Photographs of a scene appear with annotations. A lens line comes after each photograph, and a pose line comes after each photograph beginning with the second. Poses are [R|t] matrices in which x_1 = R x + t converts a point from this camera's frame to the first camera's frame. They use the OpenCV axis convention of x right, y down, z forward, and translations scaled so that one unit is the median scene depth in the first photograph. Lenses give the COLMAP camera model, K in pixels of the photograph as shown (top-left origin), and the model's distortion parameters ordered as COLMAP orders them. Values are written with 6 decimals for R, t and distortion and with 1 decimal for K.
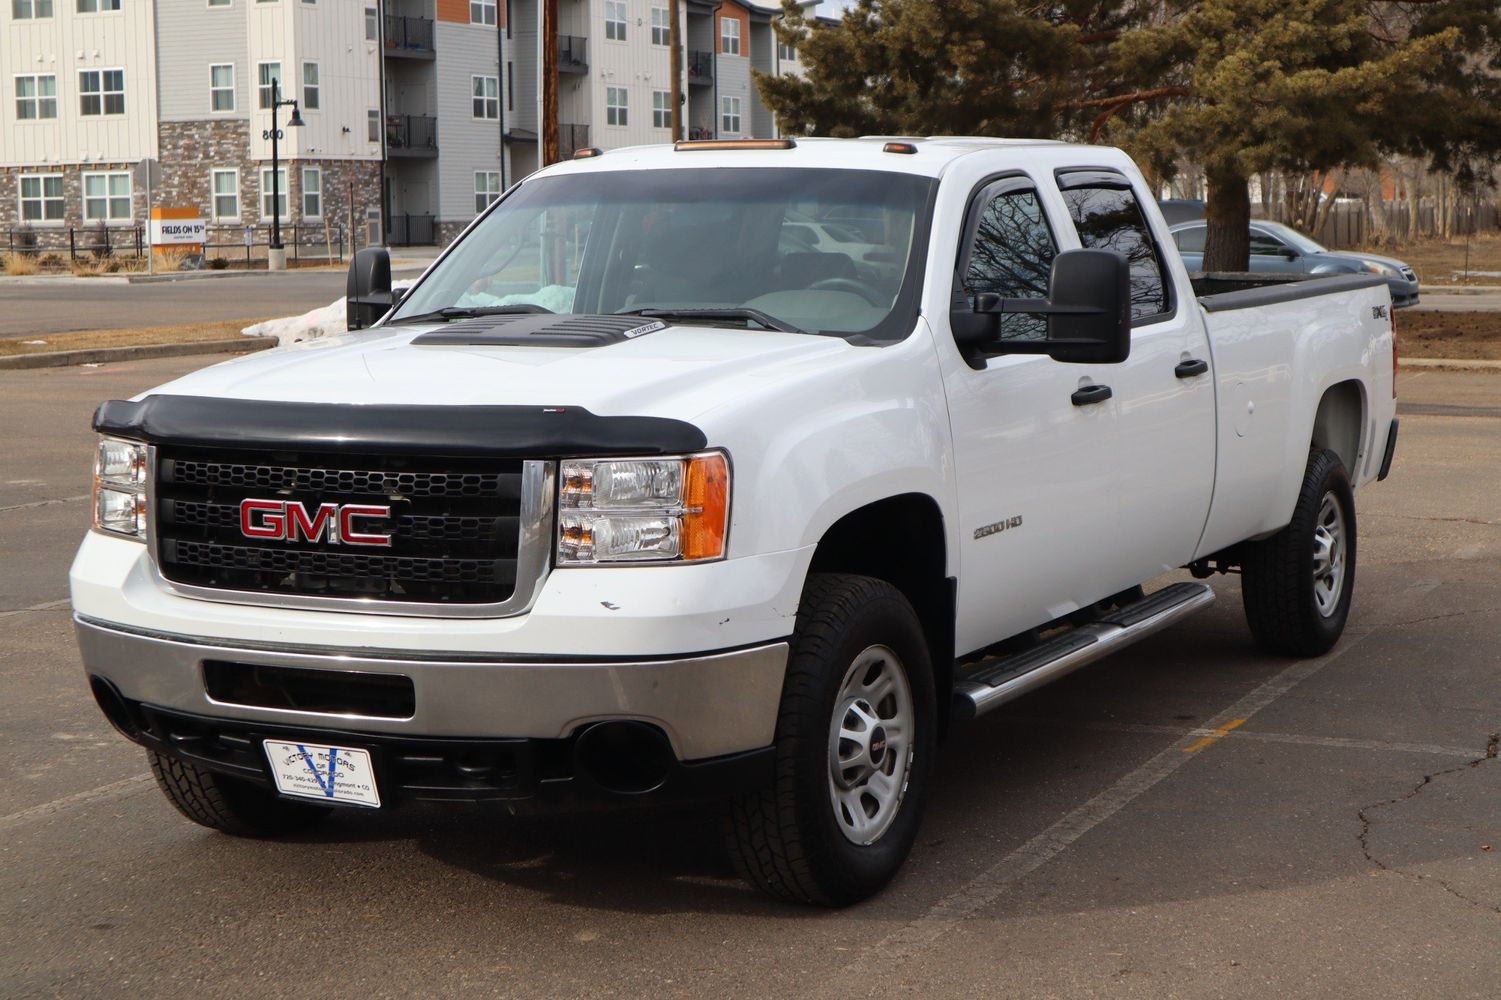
lens RADIAL K [[2700.4, 0, 750.5], [0, 2700.4, 500.0], [0, 0, 1]] dist [-0.054358, 0.114776]
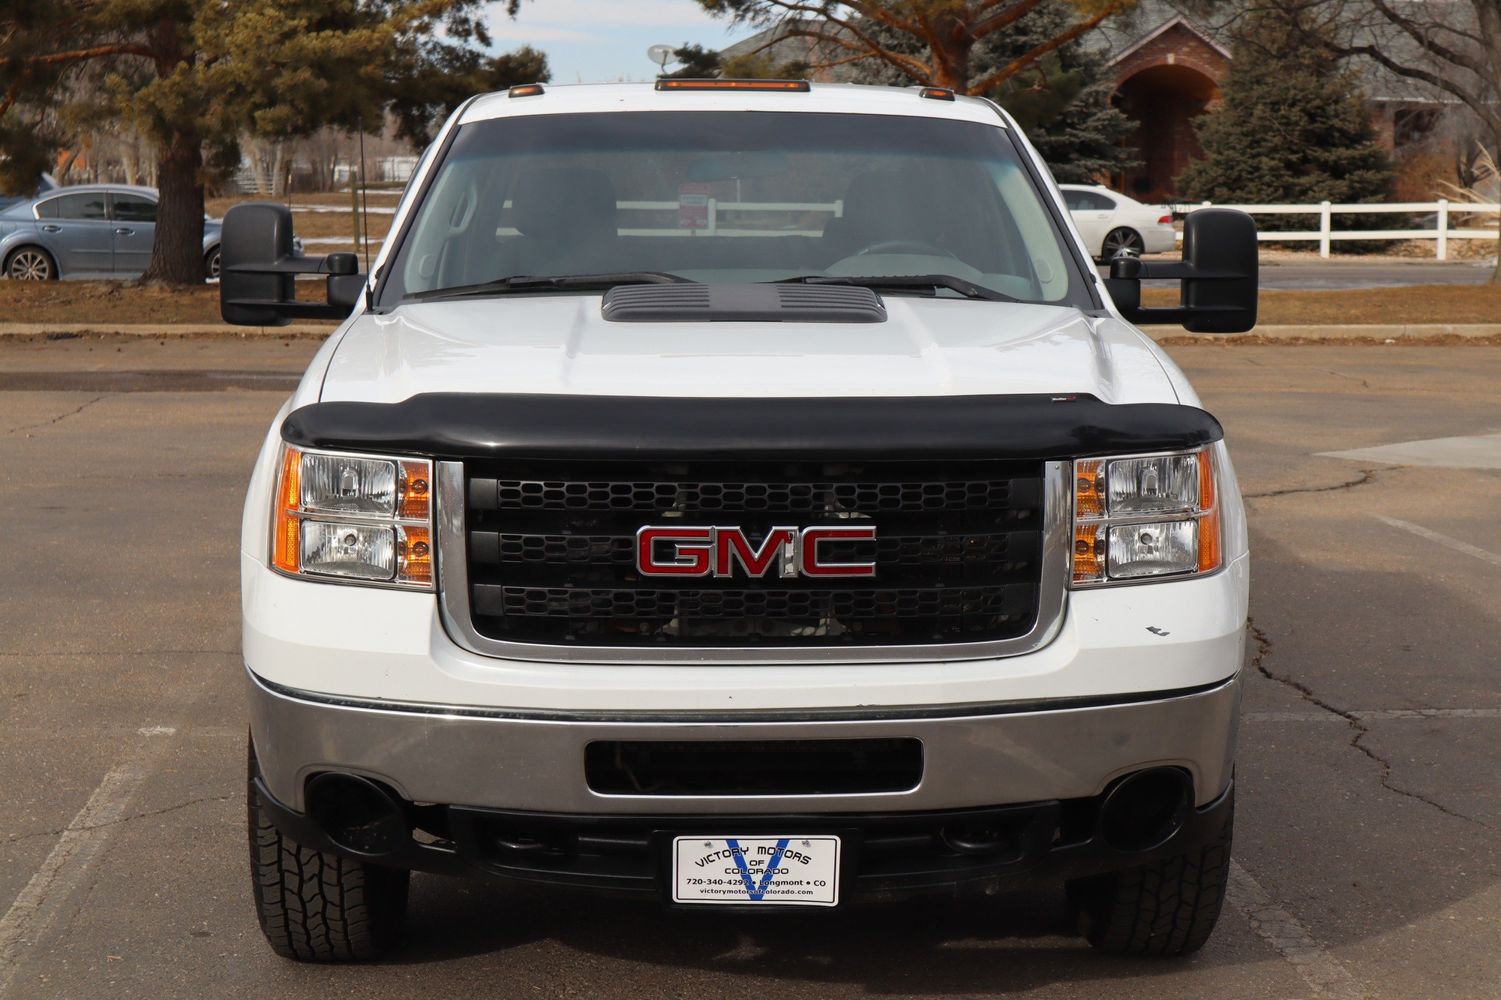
lens RADIAL K [[2700.4, 0, 750.5], [0, 2700.4, 500.0], [0, 0, 1]] dist [-0.054358, 0.114776]
pose [[0.876601, -0.045159, 0.479094, -0.527106], [0.039812, 0.998980, 0.021319, -0.022881], [-0.479568, 0.000386, 0.877505, 0.312522]]
